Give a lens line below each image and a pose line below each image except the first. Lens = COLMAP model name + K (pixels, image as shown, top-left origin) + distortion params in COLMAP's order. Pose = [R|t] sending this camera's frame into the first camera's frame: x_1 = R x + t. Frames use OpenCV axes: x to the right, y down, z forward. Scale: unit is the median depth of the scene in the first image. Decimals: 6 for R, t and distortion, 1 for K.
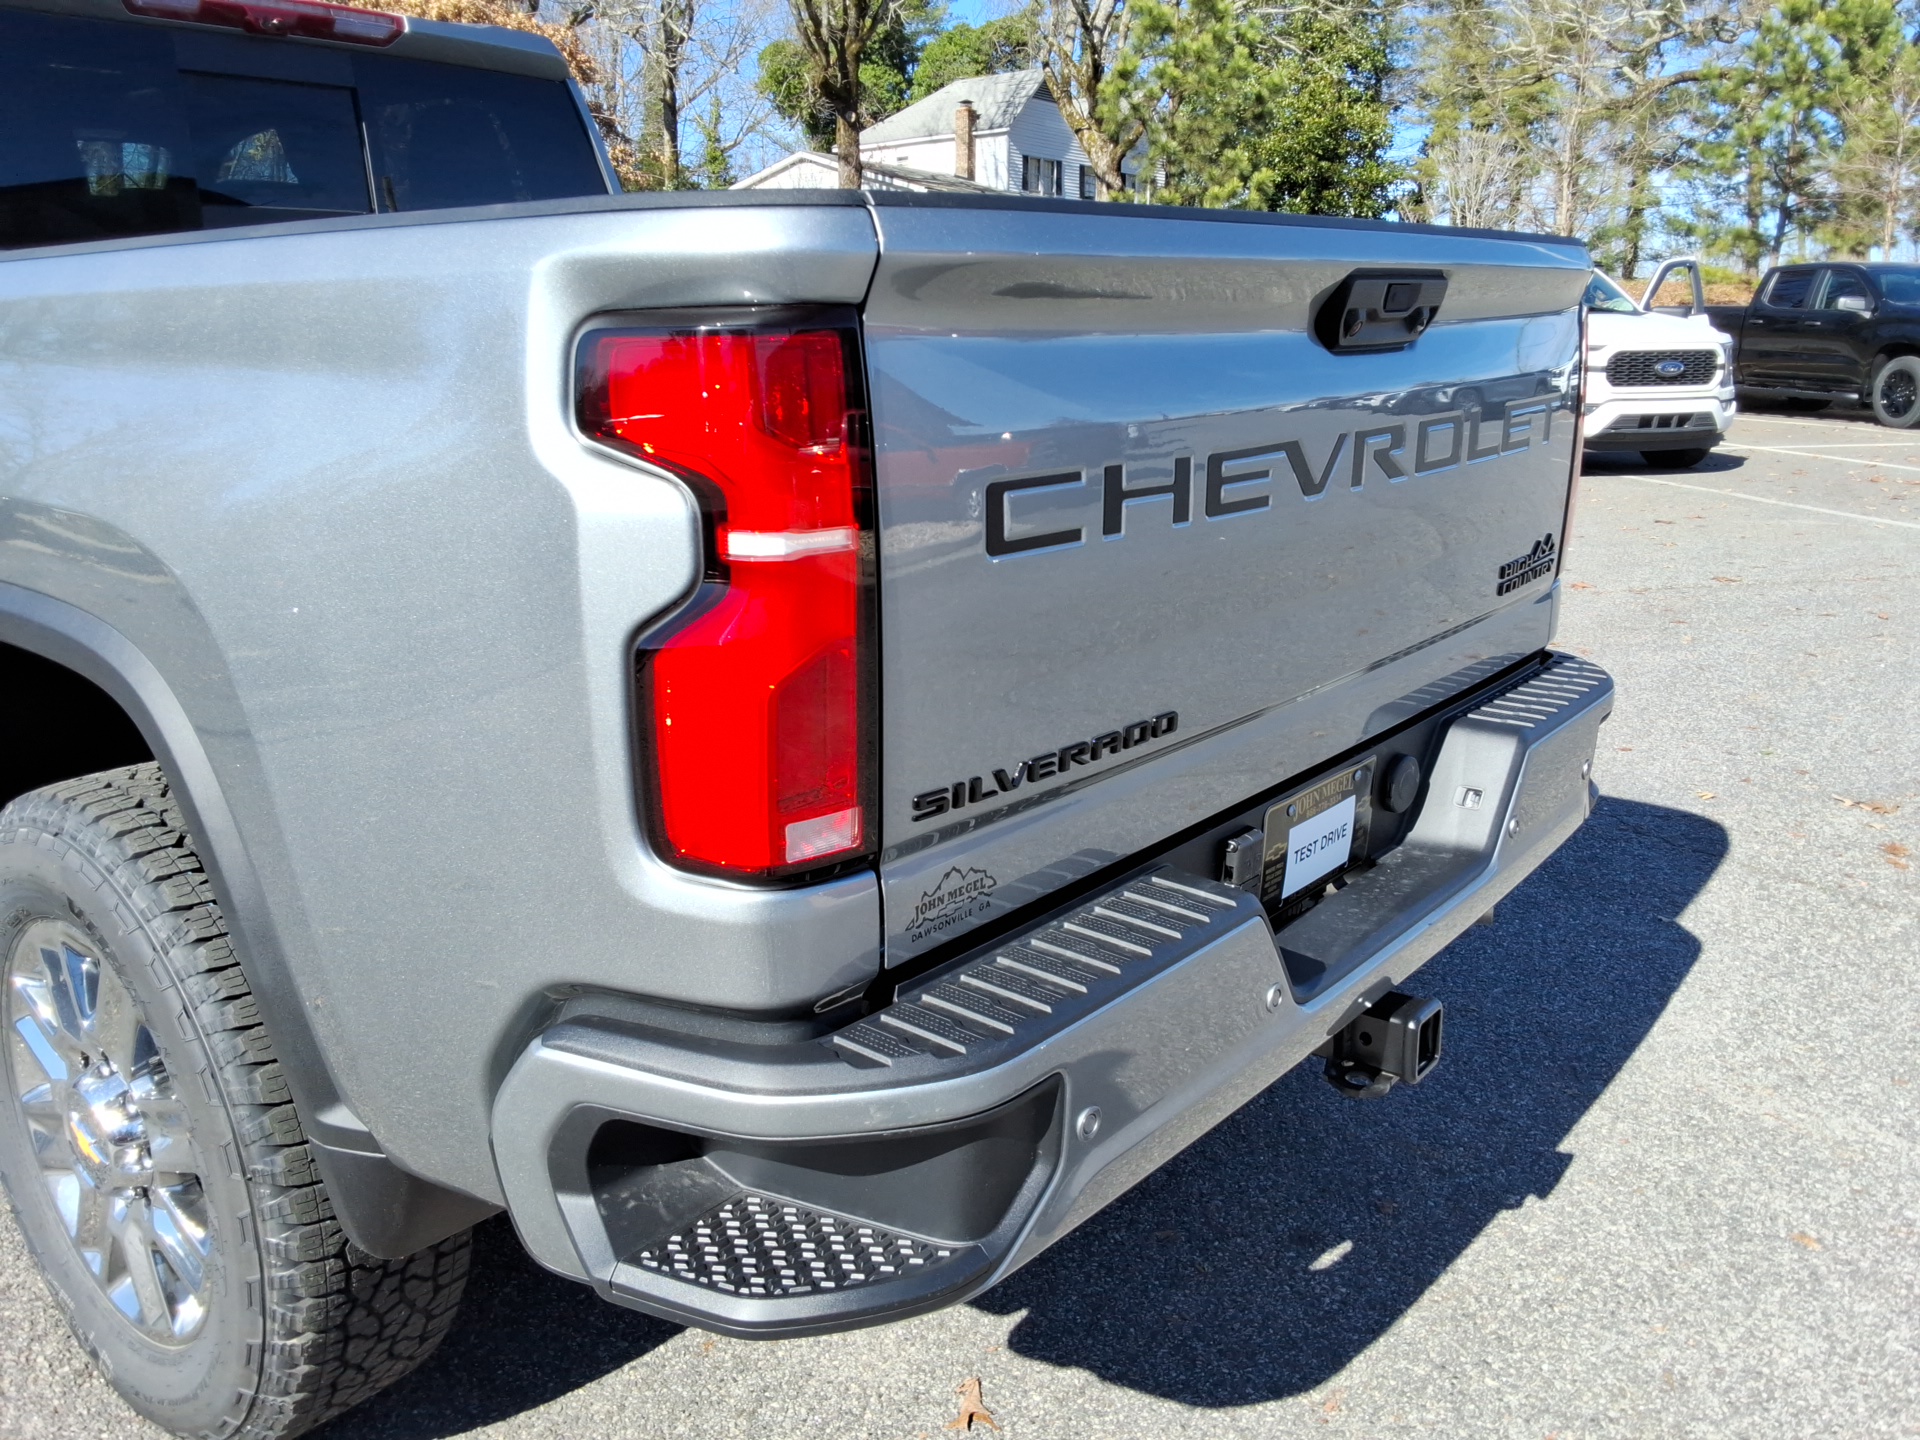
lens RADIAL K [[1549.2, 0, 963.4], [0, 1549.2, 693.8], [0, 0, 1]] dist [0.118709, -0.183971]
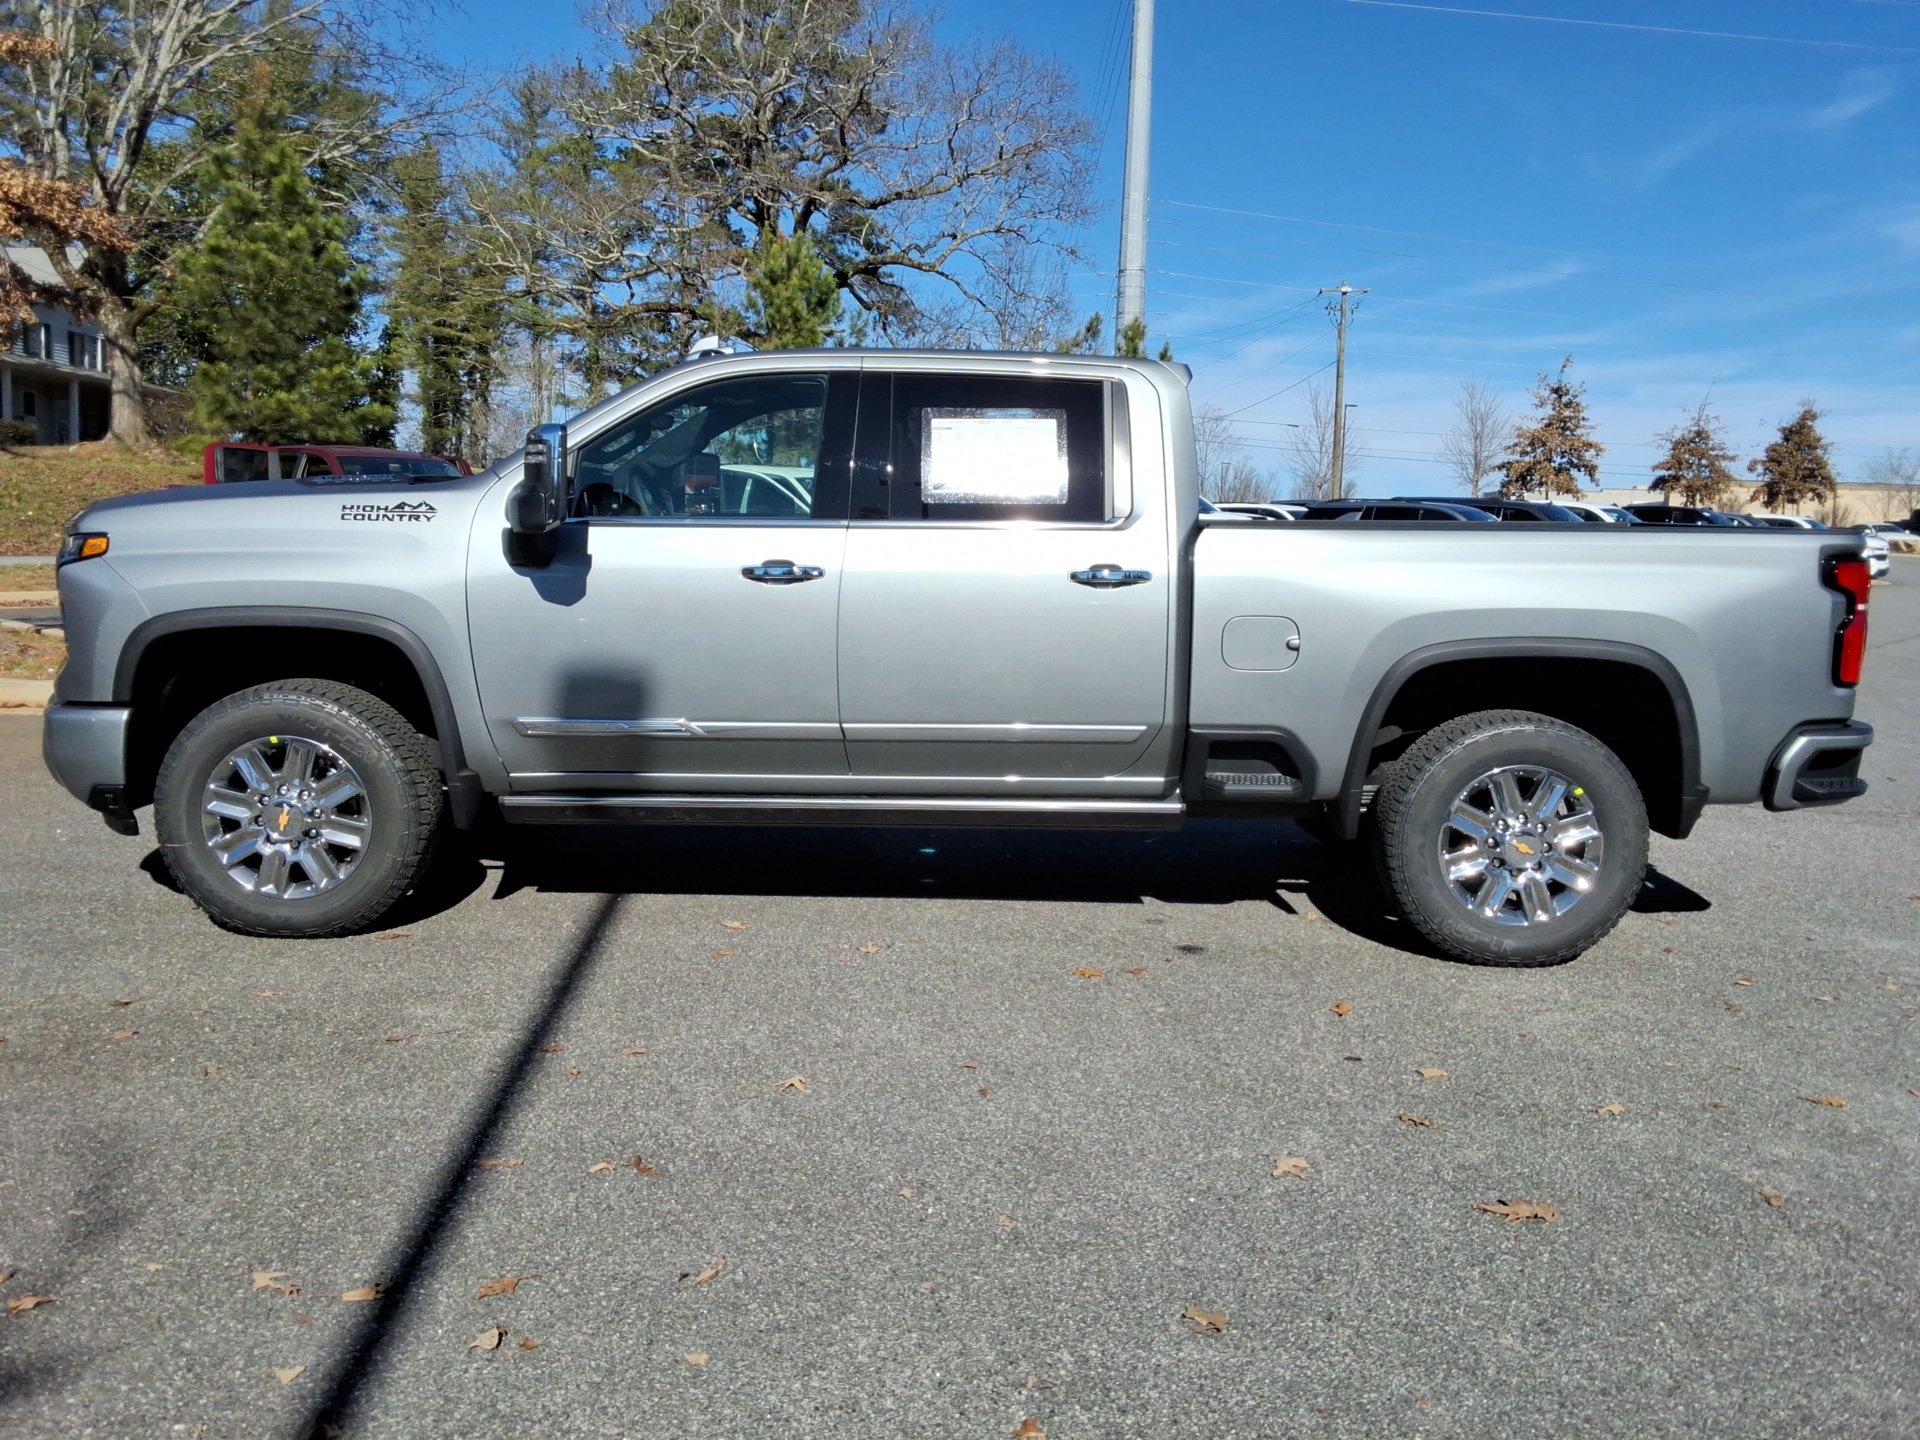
lens RADIAL K [[1549.2, 0, 950.4], [0, 1549.2, 725.8], [0, 0, 1]] dist [0.118709, -0.183971]
pose [[0.772964, -0.061858, 0.631428, -0.392519], [0.117586, 0.991961, -0.046766, 0.010816], [-0.623459, 0.110396, 0.774023, -0.063000]]
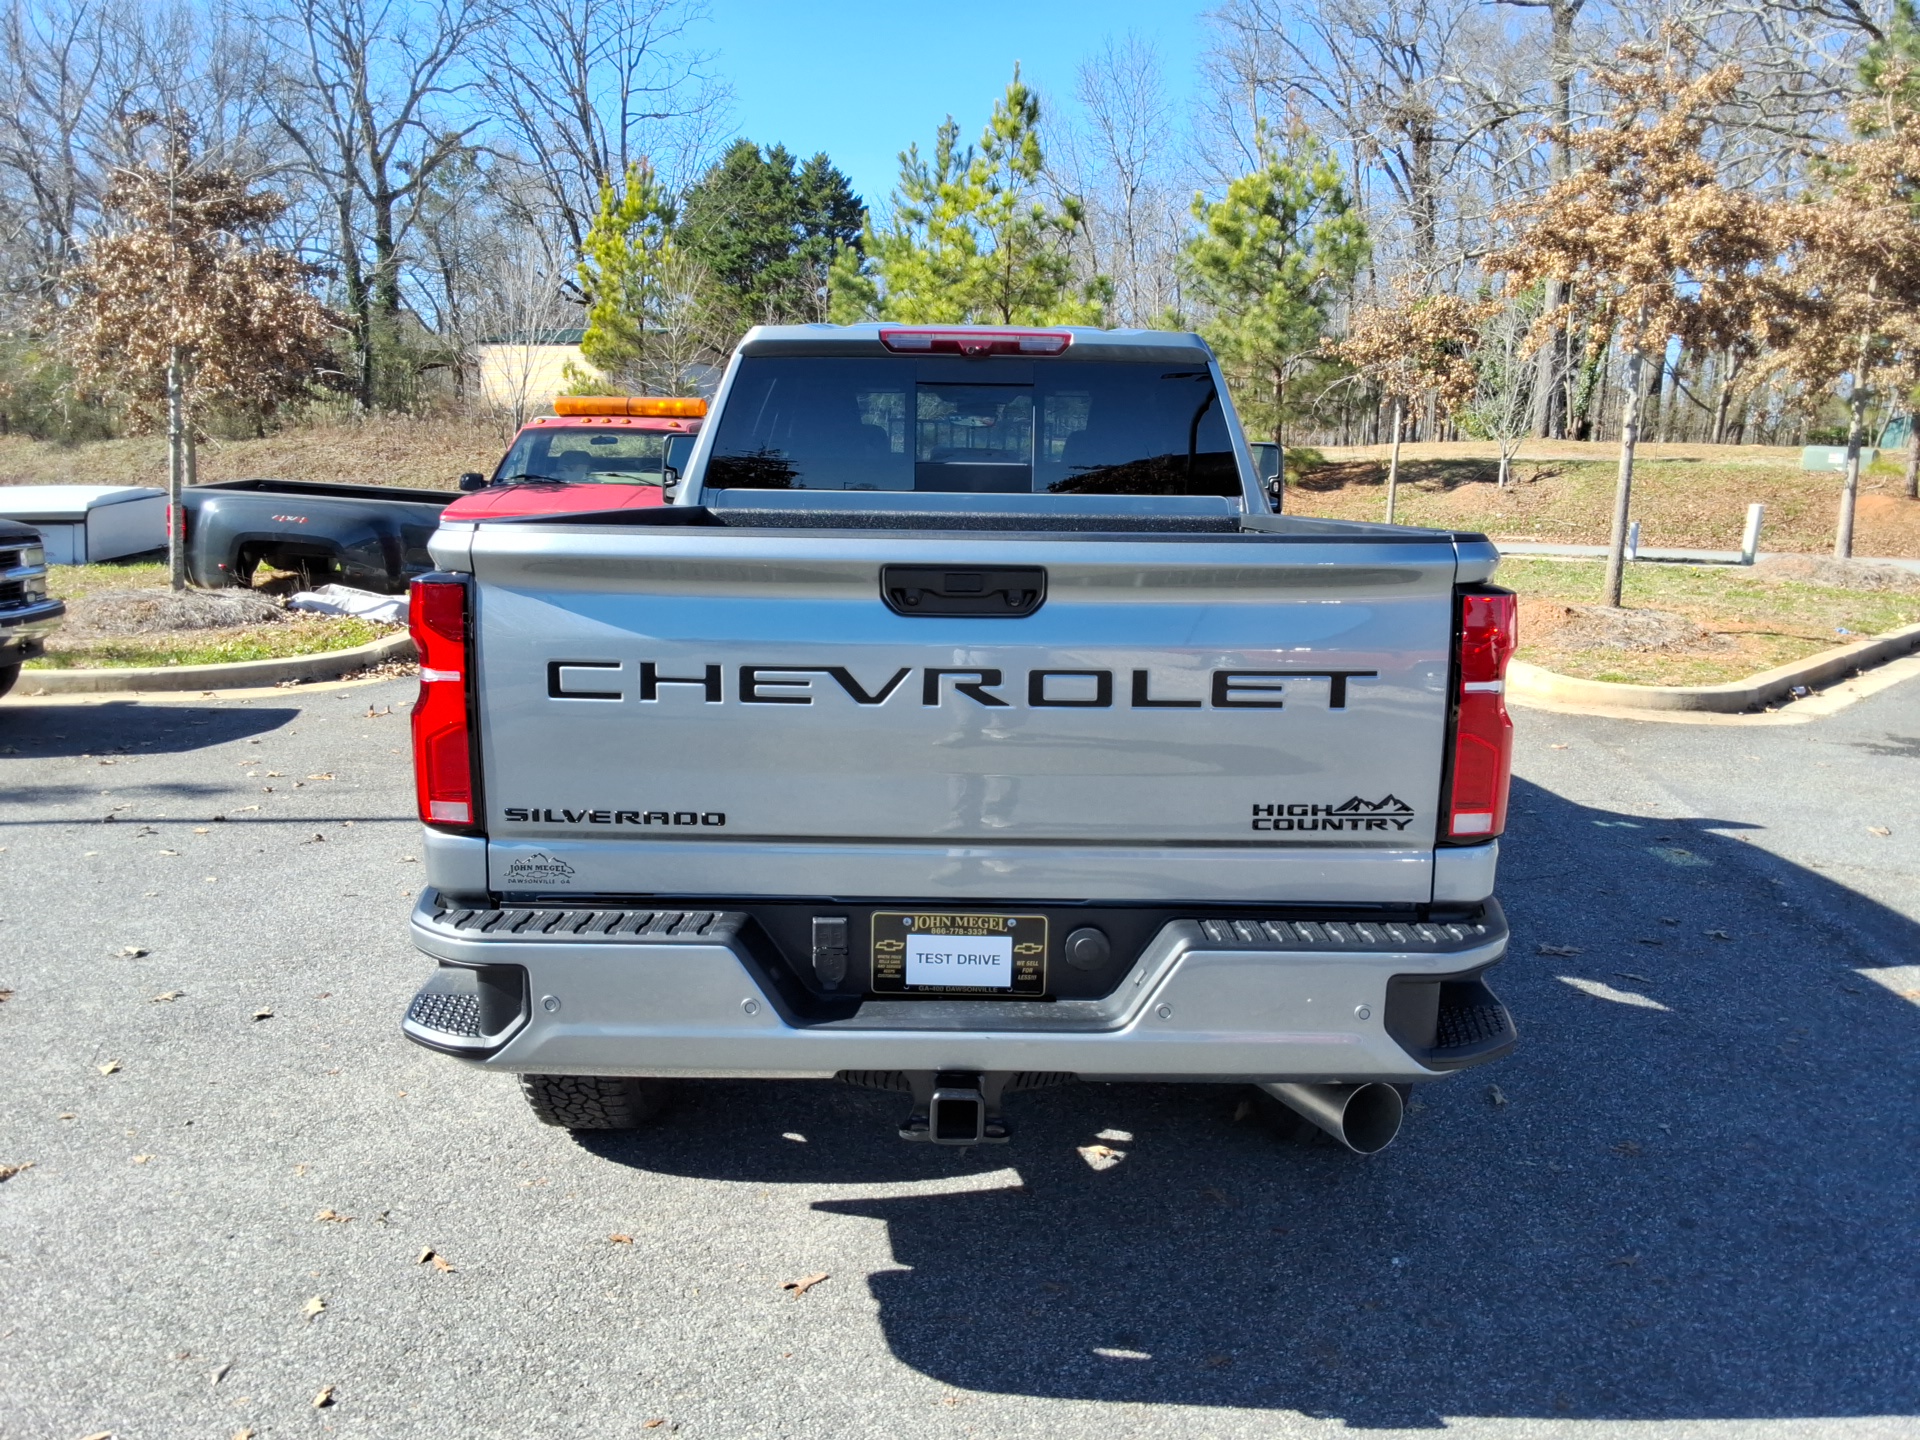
lens RADIAL K [[1549.2, 0, 972.0], [0, 1549.2, 708.4], [0, 0, 1]] dist [0.118709, -0.183971]
pose [[0.620194, 0.140331, -0.771795, 0.162514], [-0.207396, 0.978193, 0.011201, -0.017929], [0.756536, 0.153120, 0.635773, 0.012157]]
